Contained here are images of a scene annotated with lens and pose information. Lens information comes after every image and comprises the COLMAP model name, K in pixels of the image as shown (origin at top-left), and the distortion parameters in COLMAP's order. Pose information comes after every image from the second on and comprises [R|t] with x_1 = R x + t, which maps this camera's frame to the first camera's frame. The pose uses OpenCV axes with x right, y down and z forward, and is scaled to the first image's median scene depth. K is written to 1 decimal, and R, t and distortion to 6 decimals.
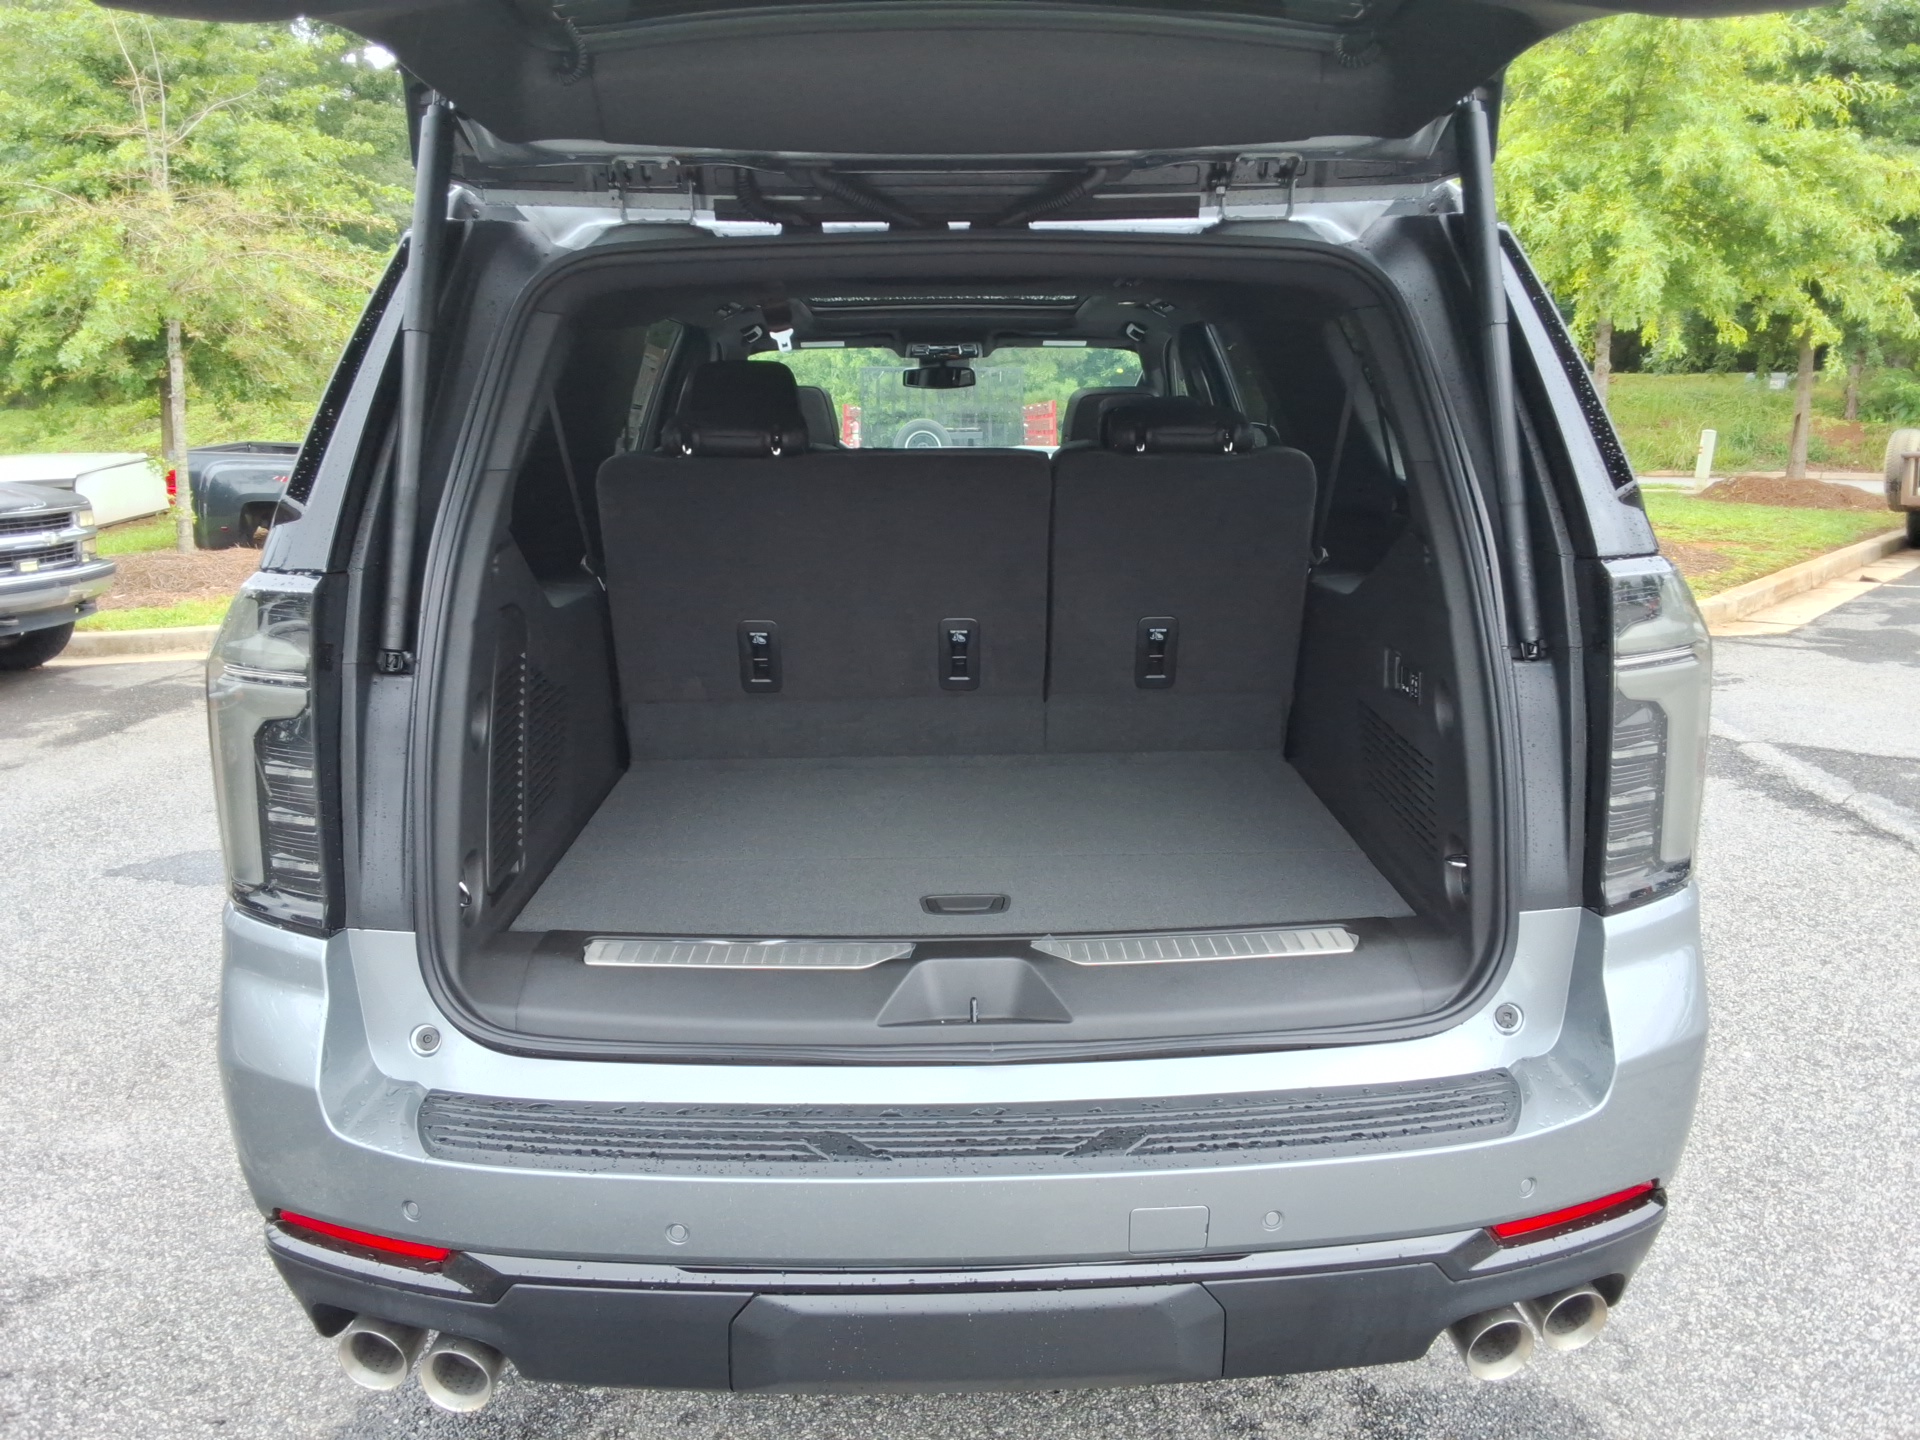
lens RADIAL K [[1541.6, 0, 982.9], [0, 1541.6, 706.4], [0, 0, 1]] dist [0.092769, -0.144016]
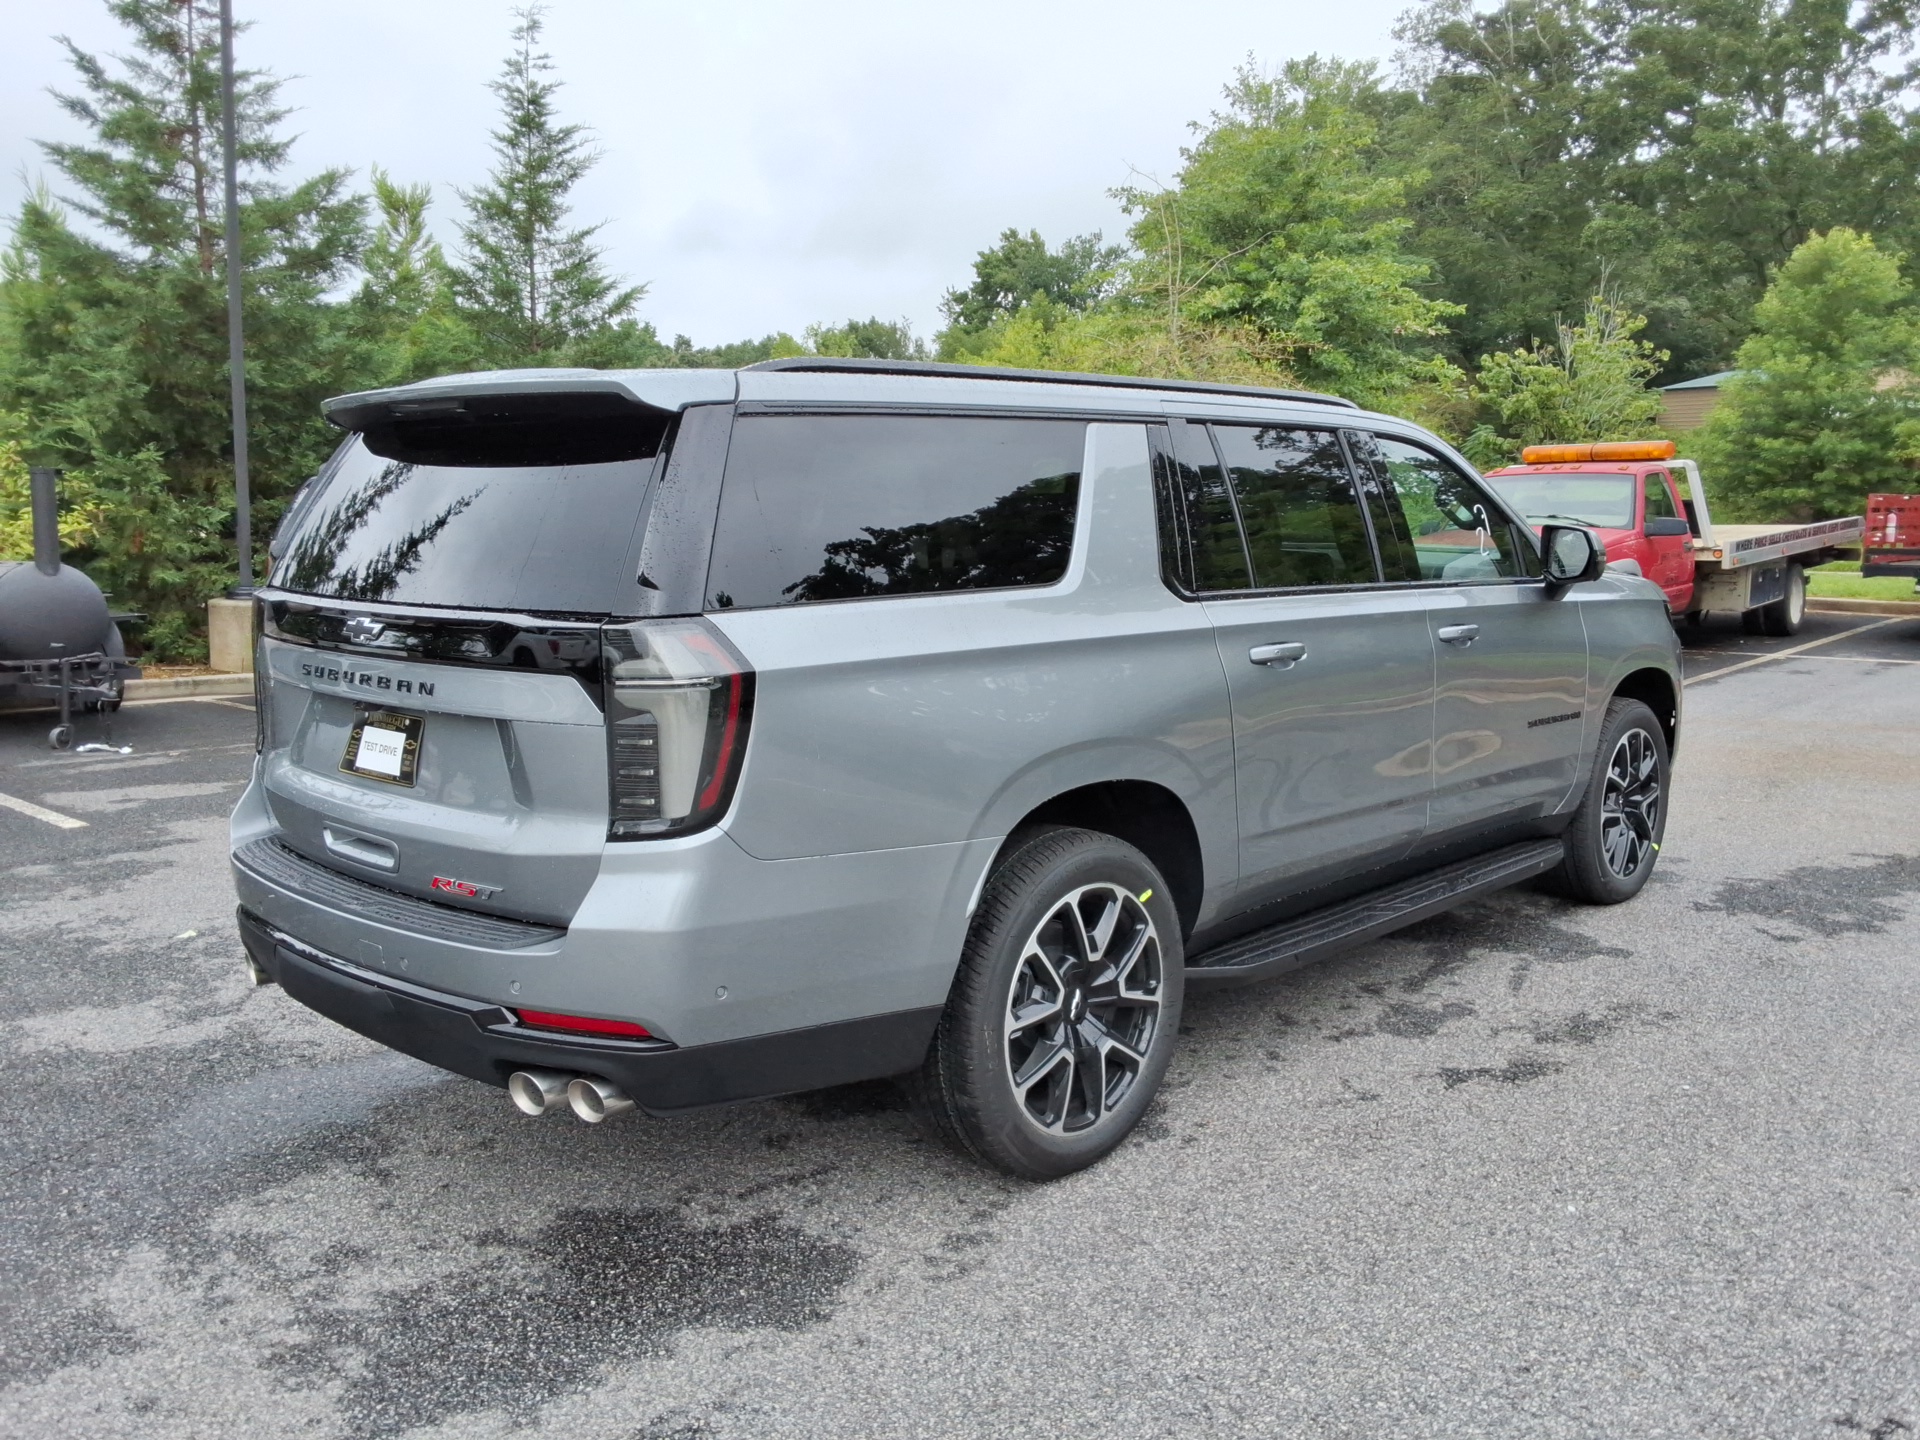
lens RADIAL K [[1541.6, 0, 980.4], [0, 1541.6, 688.0], [0, 0, 1]] dist [0.092769, -0.144016]
pose [[0.714185, 0.090704, -0.694055, 0.718093], [-0.137520, 0.990425, -0.012073, -0.021812], [0.686315, 0.104069, 0.719821, 0.045527]]
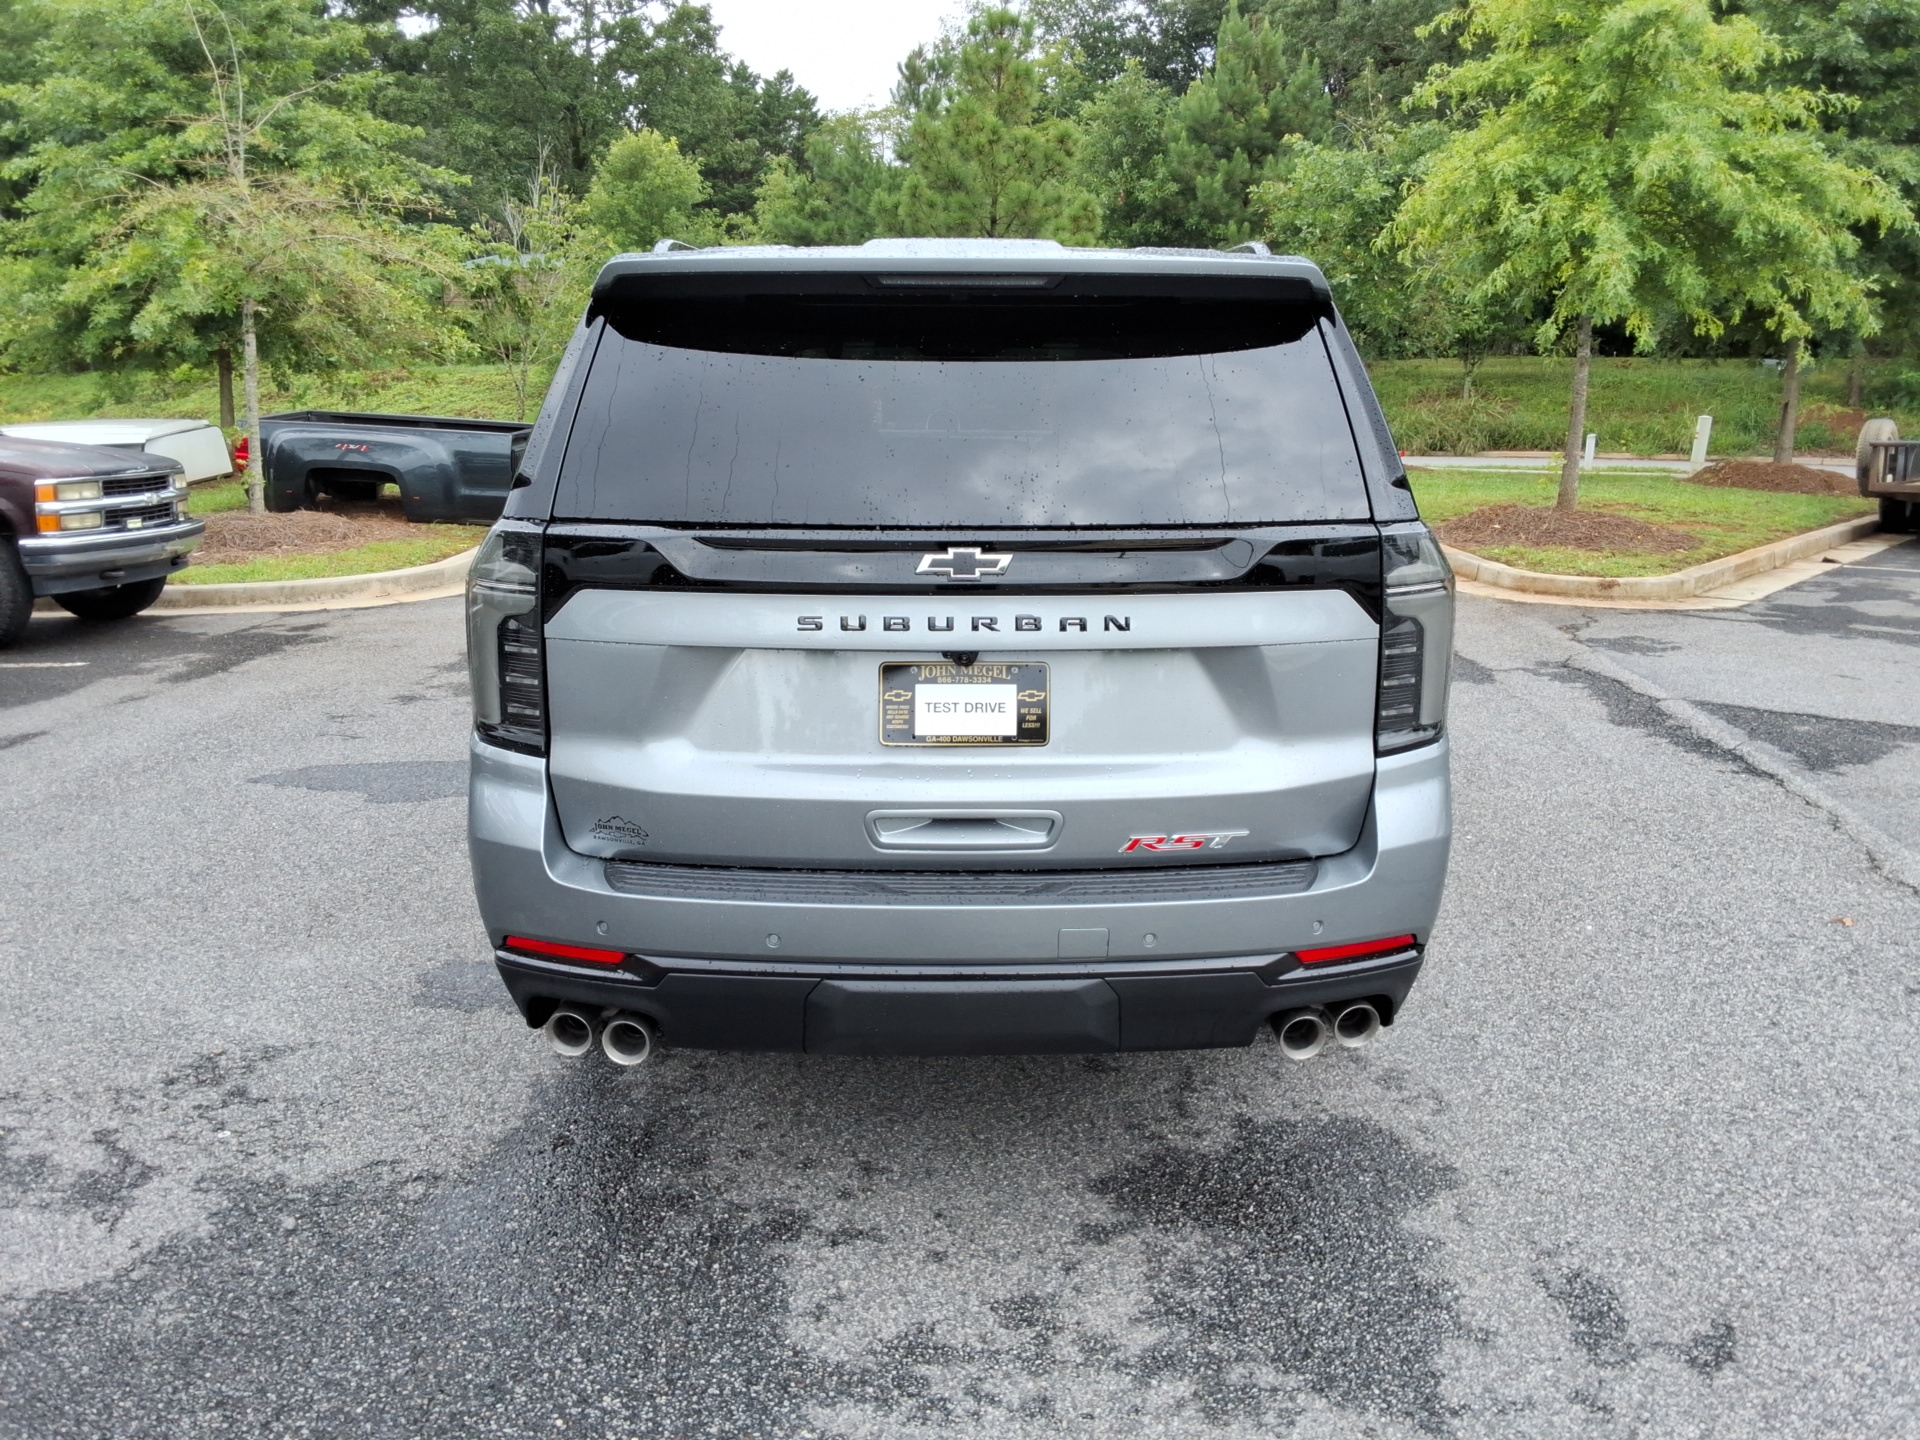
lens RADIAL K [[1541.6, 0, 976.8], [0, 1541.6, 683.9], [0, 0, 1]] dist [0.092769, -0.144016]
pose [[0.999776, 0.015057, -0.014897, 0.011495], [-0.015027, 0.999885, 0.002169, 0.026695], [0.014928, -0.001945, 0.999887, -0.213633]]
